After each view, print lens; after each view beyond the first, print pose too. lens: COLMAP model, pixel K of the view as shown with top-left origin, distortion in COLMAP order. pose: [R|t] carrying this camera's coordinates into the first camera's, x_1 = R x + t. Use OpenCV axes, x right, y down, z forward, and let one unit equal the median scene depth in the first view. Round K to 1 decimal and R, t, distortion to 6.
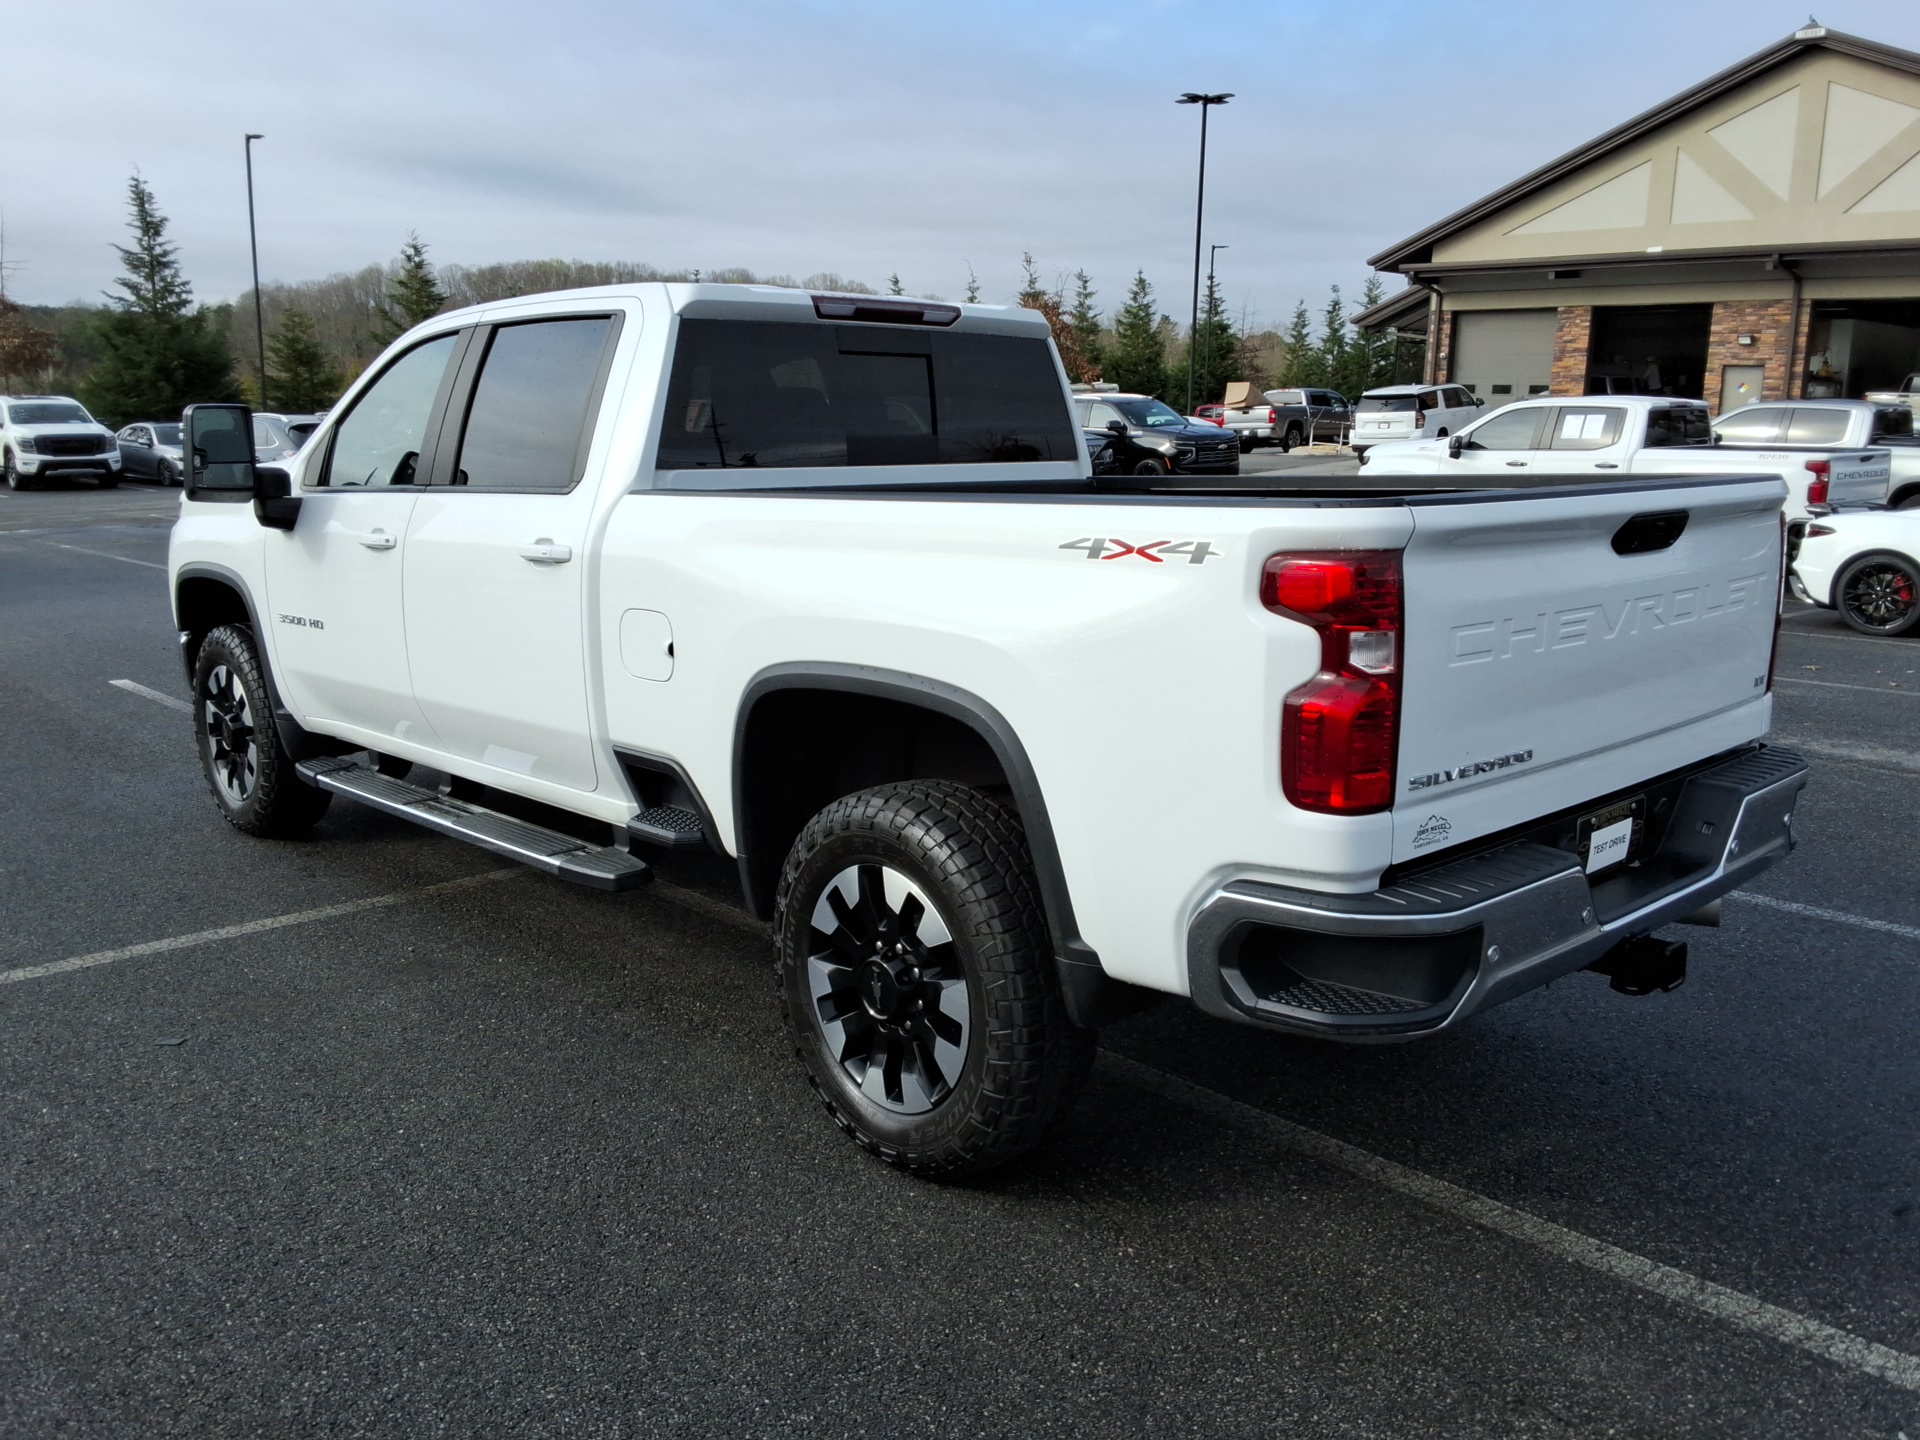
lens RADIAL K [[1540.2, 0, 980.3], [0, 1540.2, 705.9], [0, 0, 1]] dist [0.112883, -0.169153]
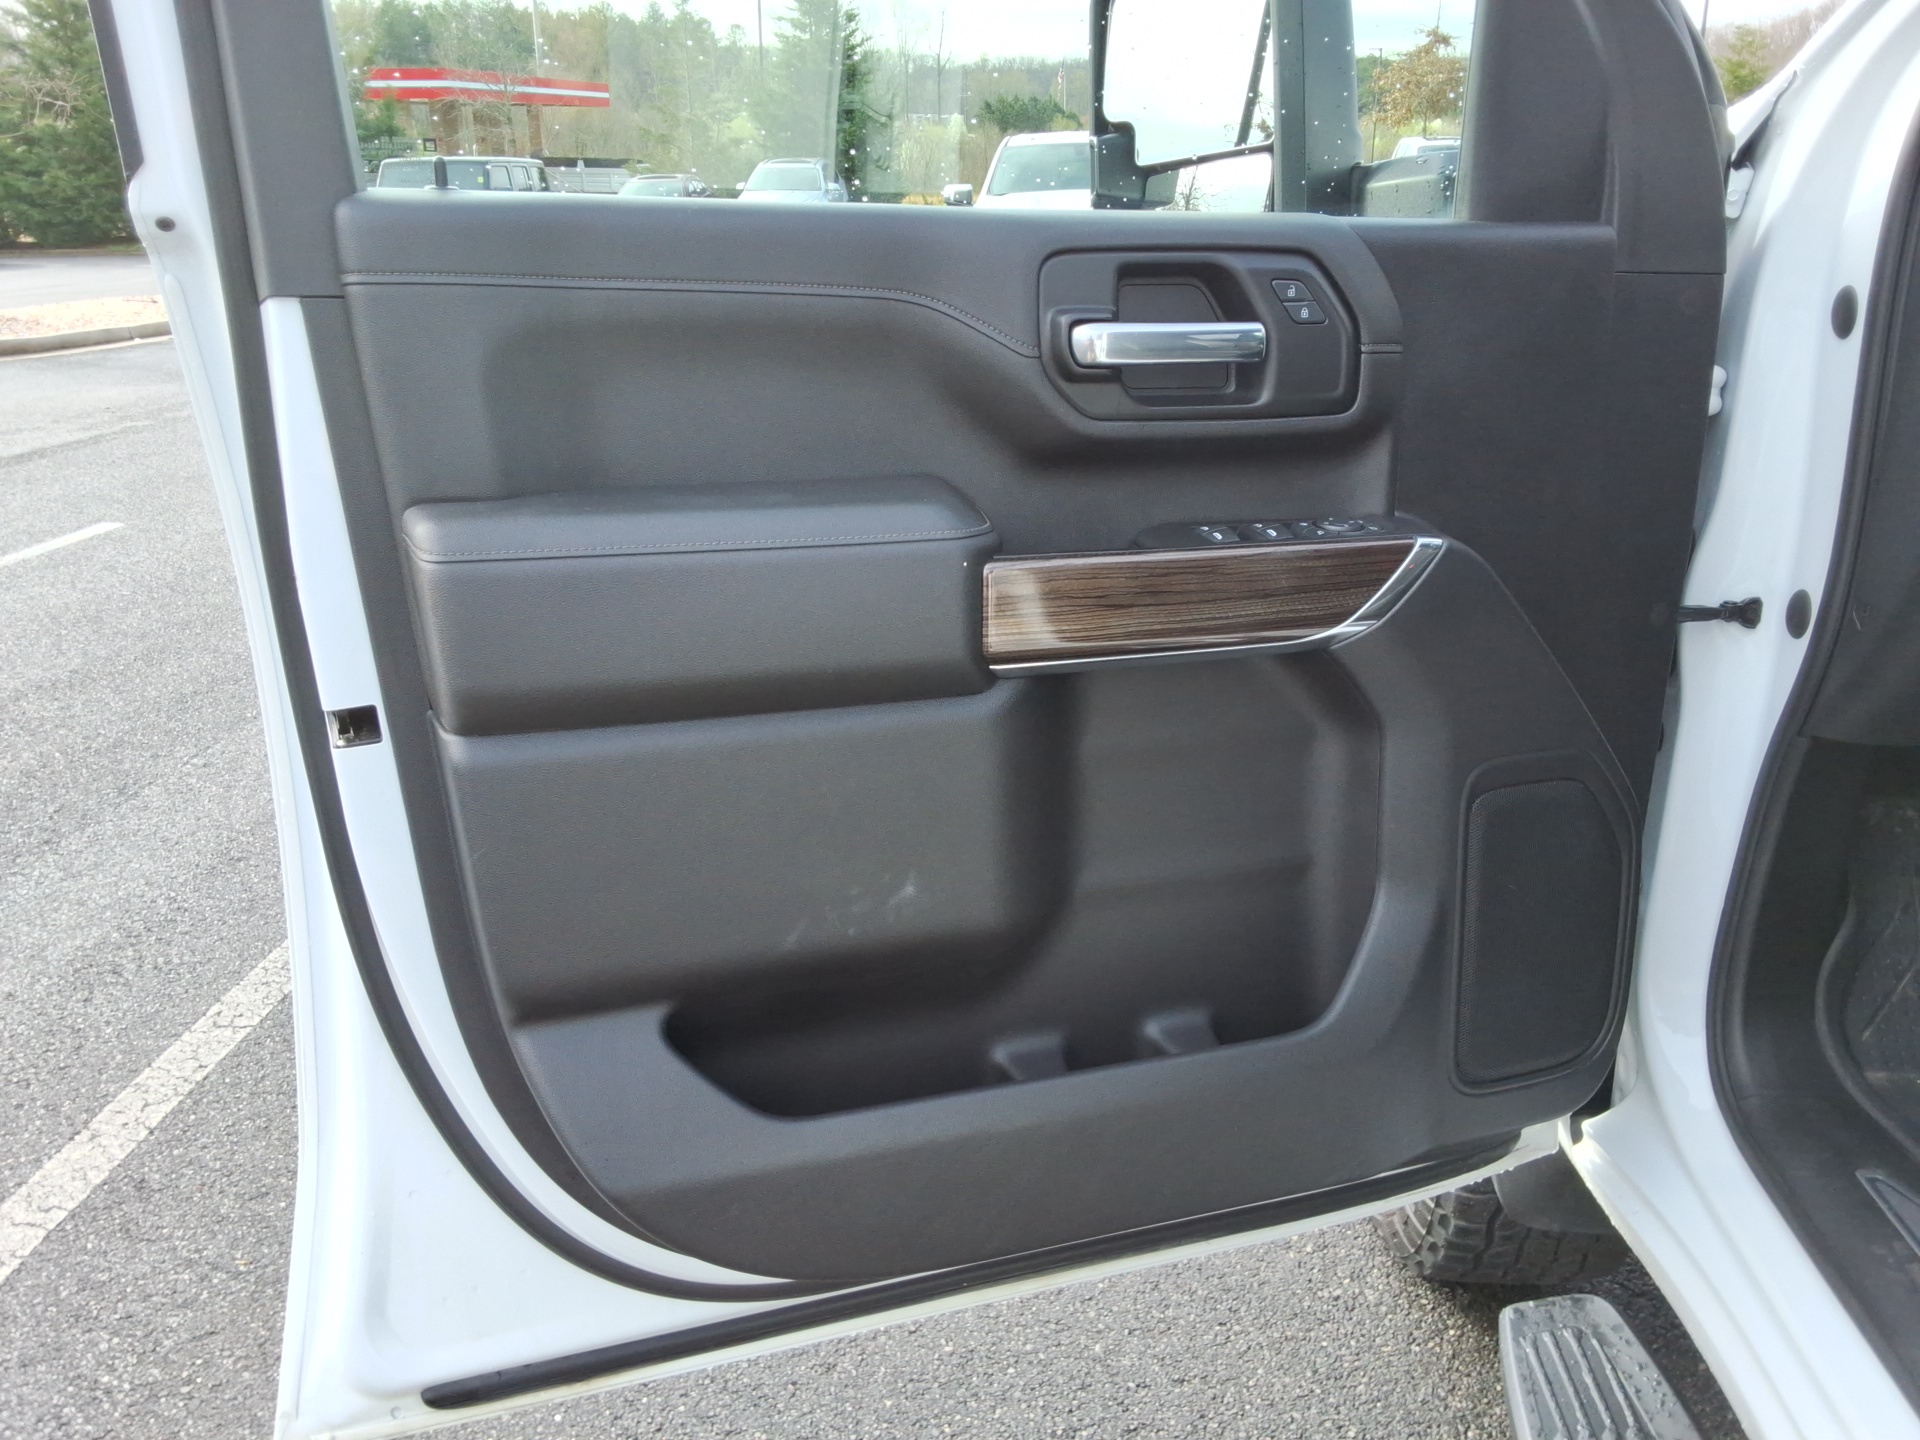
lens RADIAL K [[1543.9, 0, 972.3], [0, 1543.9, 694.1], [0, 0, 1]] dist [0.130369, -0.216064]
pose [[0.675889, 0.230638, -0.699986, -0.052969], [-0.130235, 0.972203, 0.194579, -0.016515], [0.725406, -0.040352, 0.687138, 0.120248]]
